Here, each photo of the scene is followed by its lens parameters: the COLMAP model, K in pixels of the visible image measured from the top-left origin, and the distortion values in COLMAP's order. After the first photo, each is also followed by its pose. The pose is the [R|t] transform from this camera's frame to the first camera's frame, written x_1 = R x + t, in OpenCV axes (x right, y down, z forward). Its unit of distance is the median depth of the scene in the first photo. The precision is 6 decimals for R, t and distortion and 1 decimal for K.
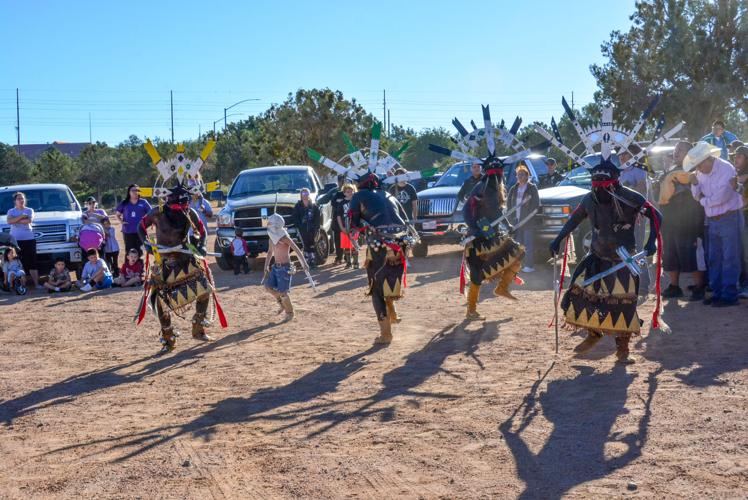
lens RADIAL K [[3701.6, 0, 374.0], [0, 3701.6, 249.7], [0, 0, 1]] dist [0.439734, 0.000000]
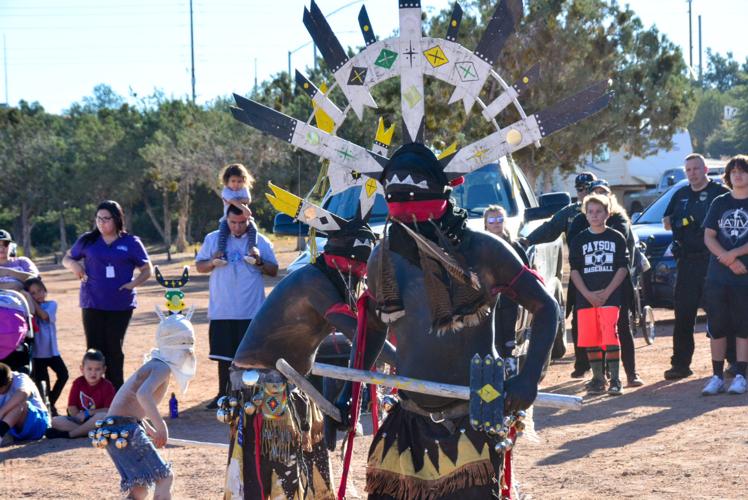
lens RADIAL K [[3701.6, 0, 374.2], [0, 3701.6, 251.5], [0, 0, 1]] dist [0.439734, 0.000000]
pose [[0.968128, -0.002327, -0.250446, 0.074141], [0.005345, 0.999921, 0.011372, -0.016285], [0.250400, -0.012348, 0.968064, 0.588680]]
